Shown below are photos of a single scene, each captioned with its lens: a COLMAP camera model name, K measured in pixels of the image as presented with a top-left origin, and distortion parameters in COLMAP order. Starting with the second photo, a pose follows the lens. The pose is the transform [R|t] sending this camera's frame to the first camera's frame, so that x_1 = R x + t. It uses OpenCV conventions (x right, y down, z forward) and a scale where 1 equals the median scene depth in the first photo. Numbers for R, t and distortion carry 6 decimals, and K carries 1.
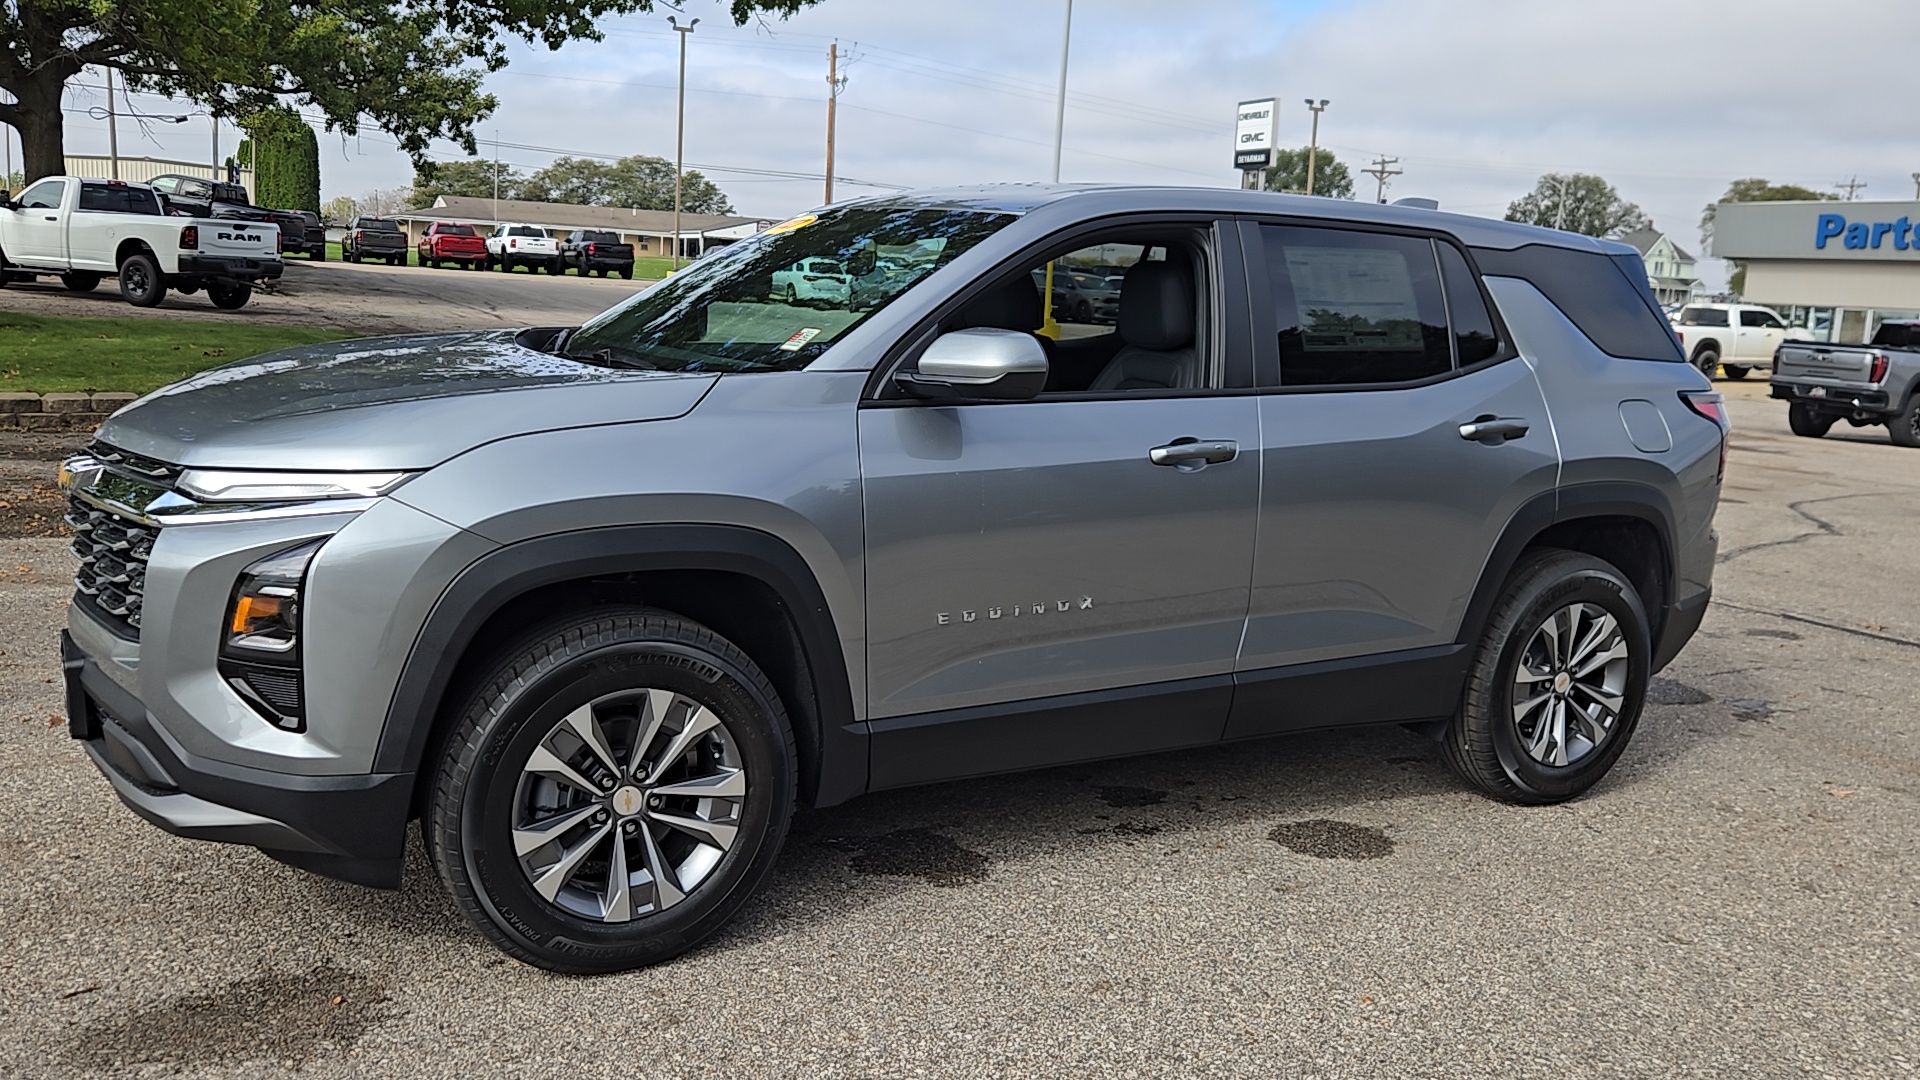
lens RADIAL K [[1606.8, 0, 954.3], [0, 1606.8, 536.3], [0, 0, 1]] dist [0.006209, -0.003948]
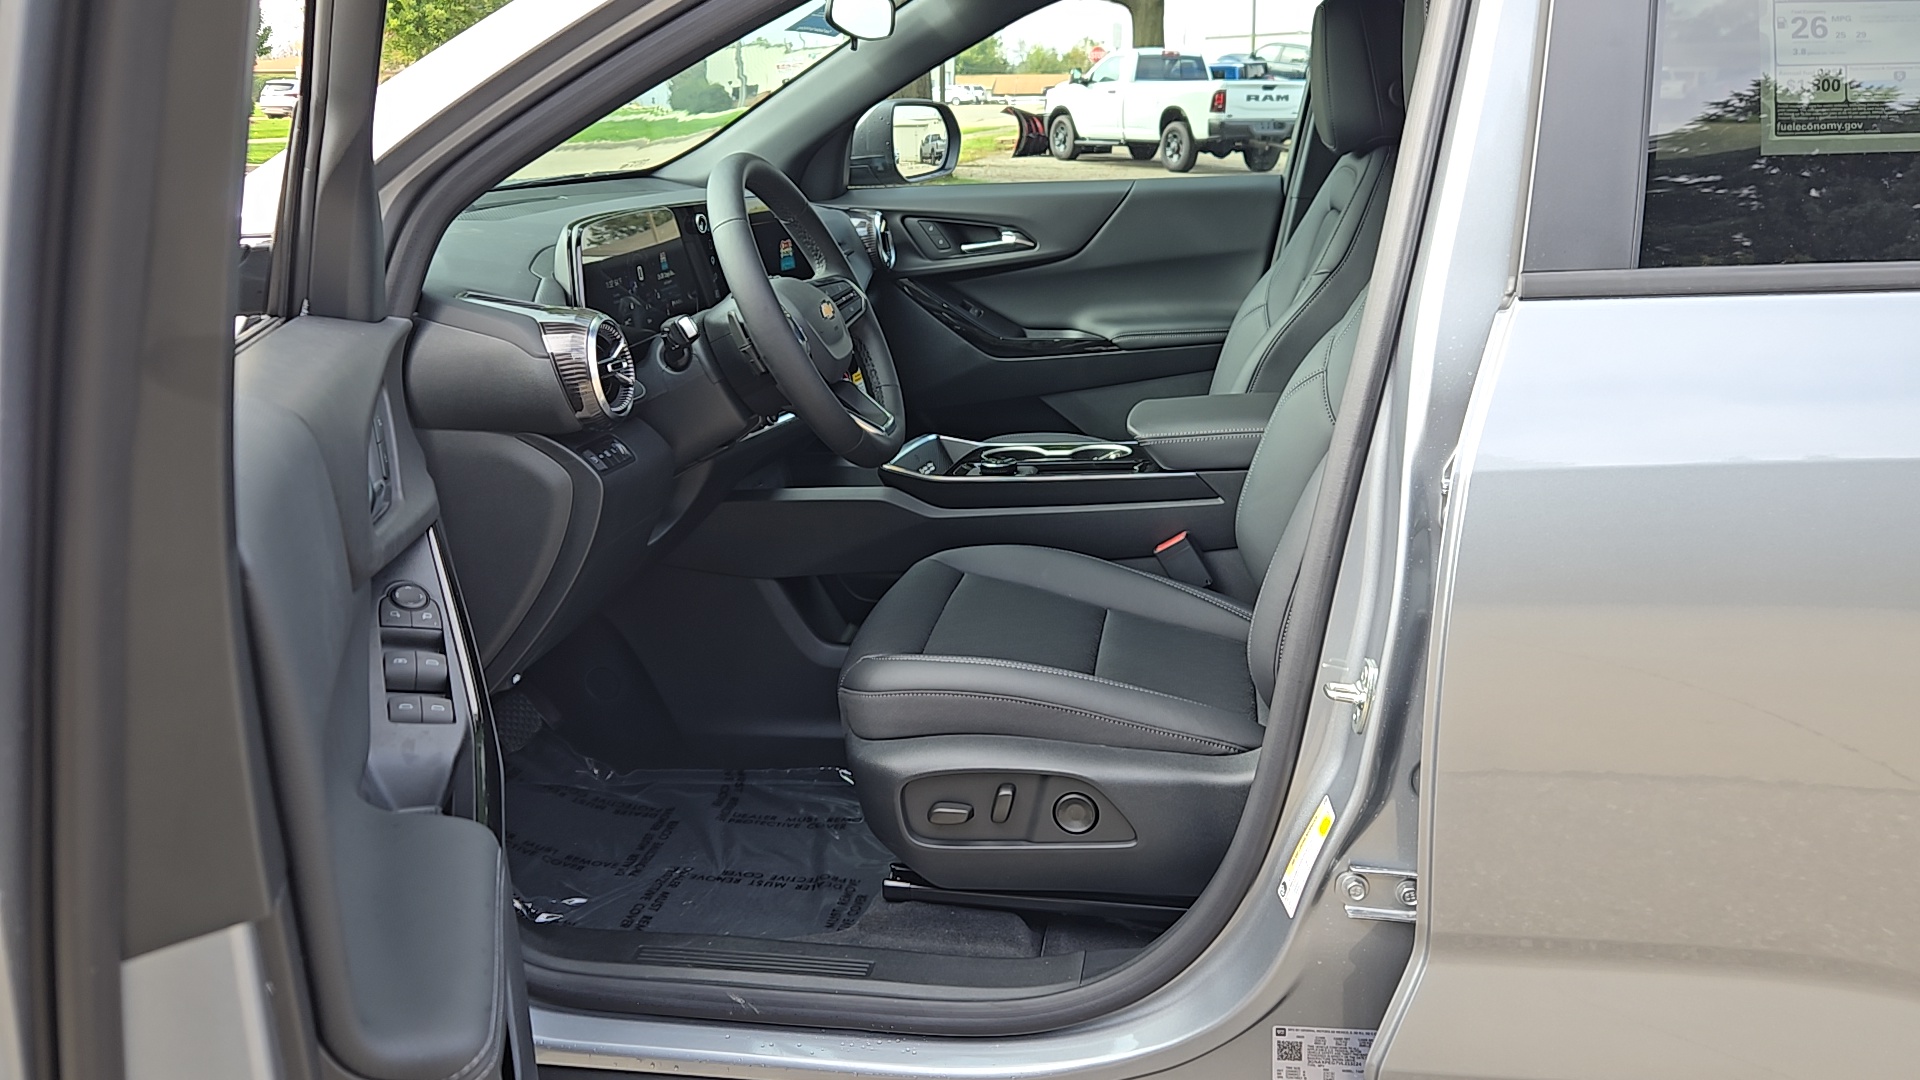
lens RADIAL K [[1606.8, 0, 948.2], [0, 1606.8, 526.7], [0, 0, 1]] dist [0.006209, -0.003948]
pose [[0.774746, 0.101956, -0.623998, 0.045491], [-0.052749, 0.993895, 0.096902, -0.010387], [0.630068, -0.042159, 0.775394, 0.104374]]
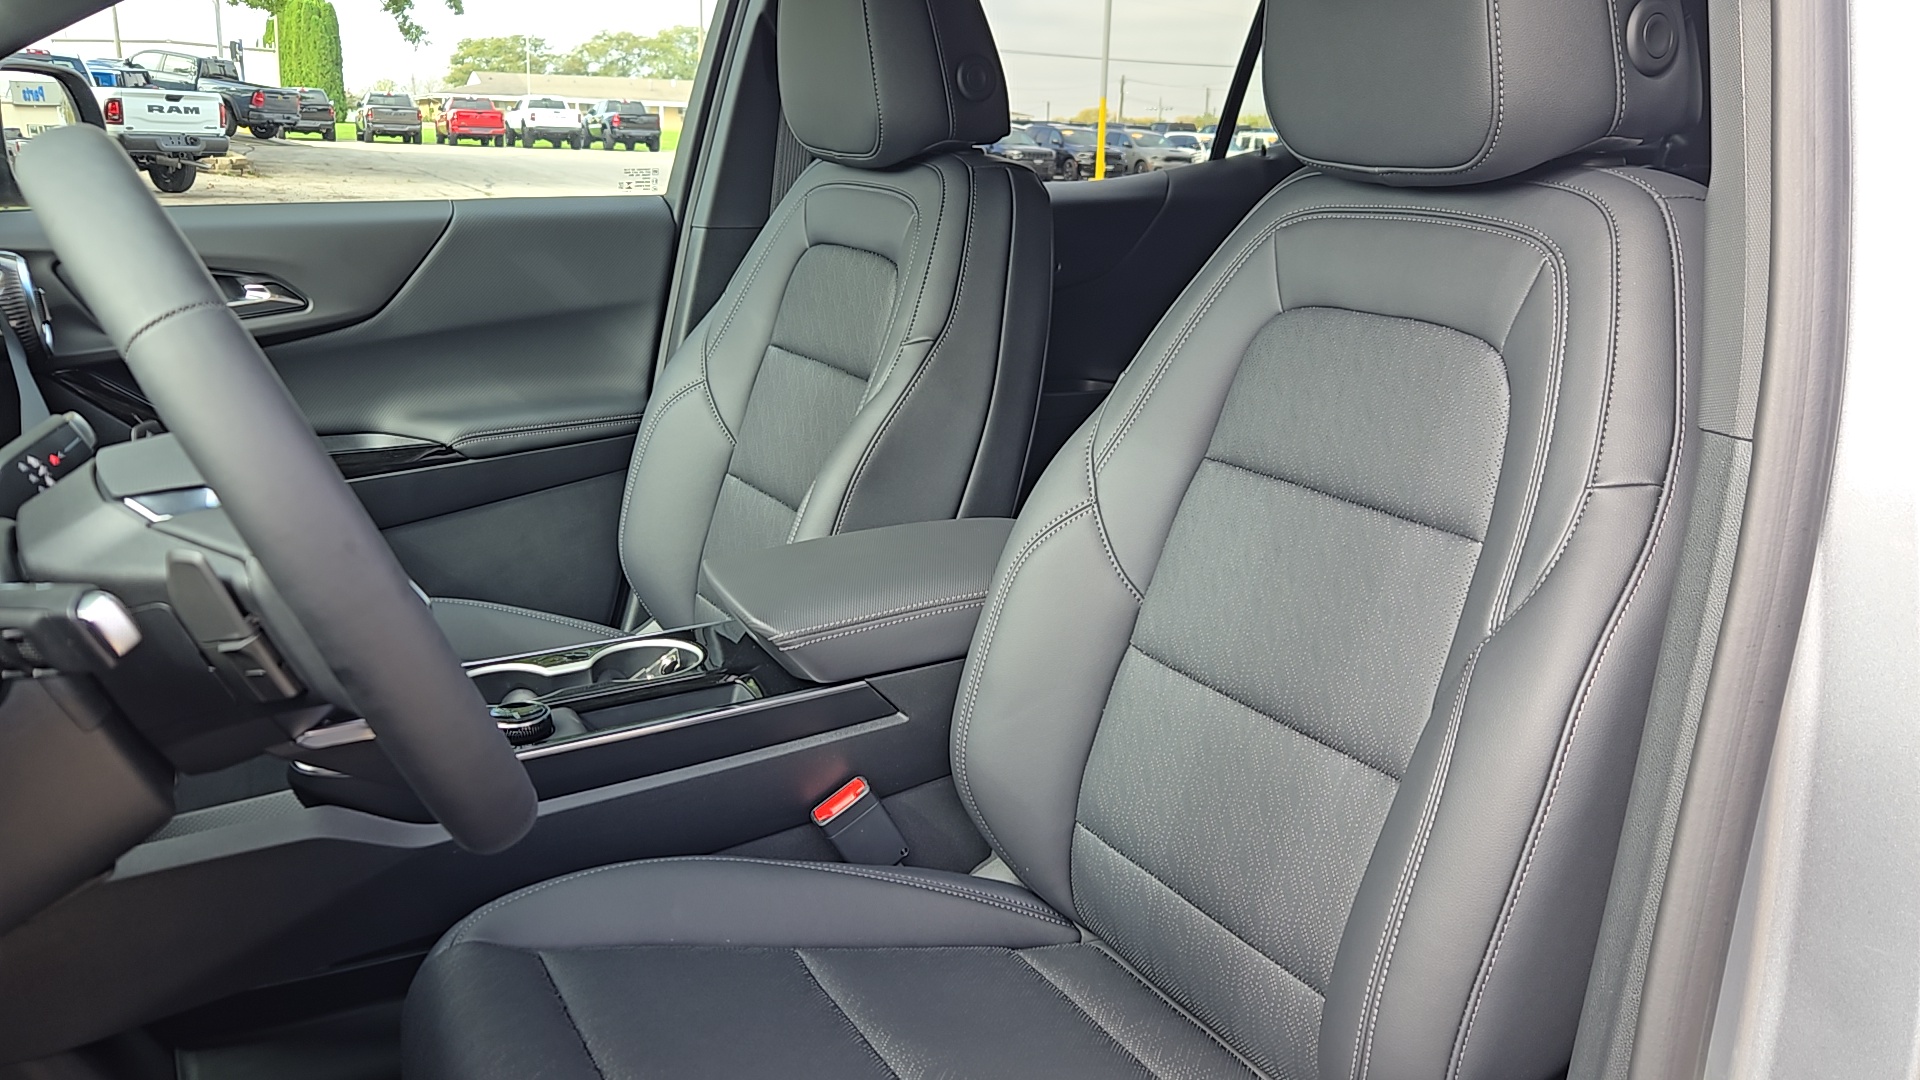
lens RADIAL K [[1606.8, 0, 965.8], [0, 1606.8, 519.2], [0, 0, 1]] dist [0.006209, -0.003948]
pose [[0.999286, -0.021120, -0.031336, 0.008935], [0.023236, 0.997362, 0.068773, -0.014173], [0.029801, -0.069452, 0.997140, 0.126506]]
